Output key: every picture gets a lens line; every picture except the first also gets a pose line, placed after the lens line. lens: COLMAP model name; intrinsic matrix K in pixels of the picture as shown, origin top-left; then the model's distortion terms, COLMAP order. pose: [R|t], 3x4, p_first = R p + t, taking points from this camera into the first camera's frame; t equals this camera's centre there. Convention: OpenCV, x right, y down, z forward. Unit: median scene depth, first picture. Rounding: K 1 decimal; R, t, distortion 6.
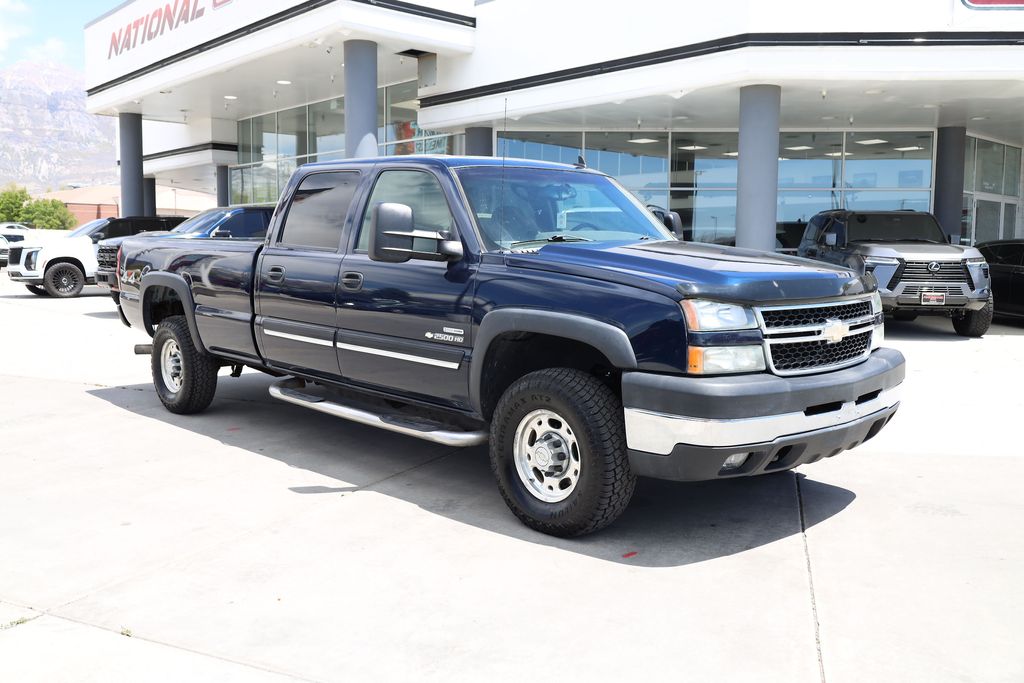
lens RADIAL K [[919.6, 0, 512.0], [0, 919.6, 341.5], [0, 0, 1]] dist [-0.005003, -0.014515]
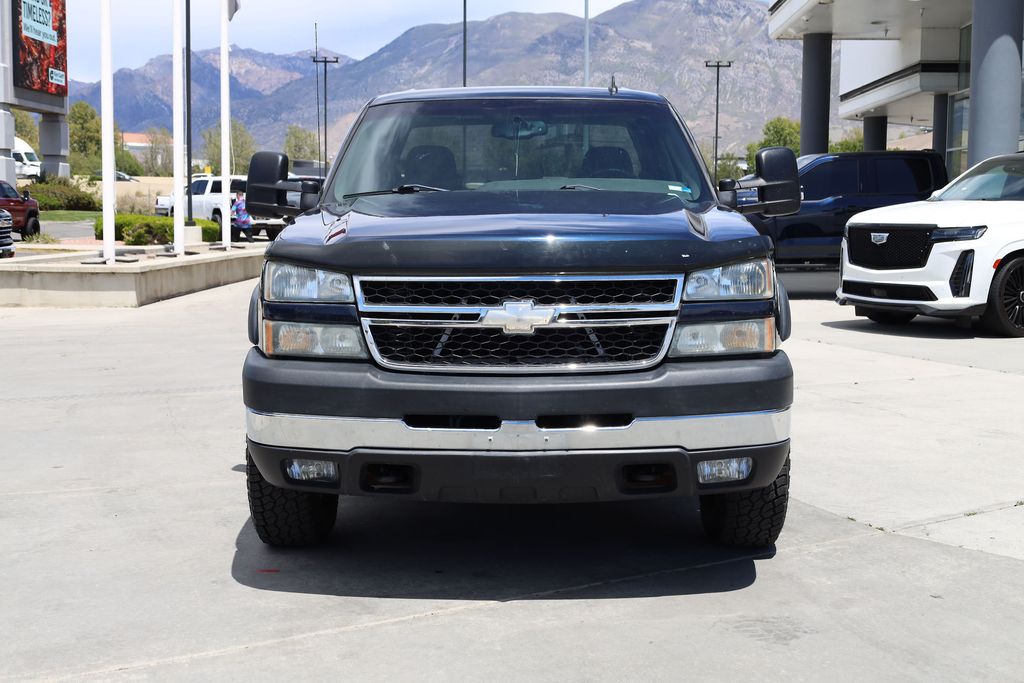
lens RADIAL K [[1324.1, 0, 512.0], [0, 1324.1, 341.5], [0, 0, 1]] dist [0.028586, 0.032405]
pose [[0.713796, 0.065431, -0.697291, 1.160205], [-0.069134, 0.997346, 0.022817, -0.017302], [0.696933, 0.031920, 0.716425, 0.307650]]
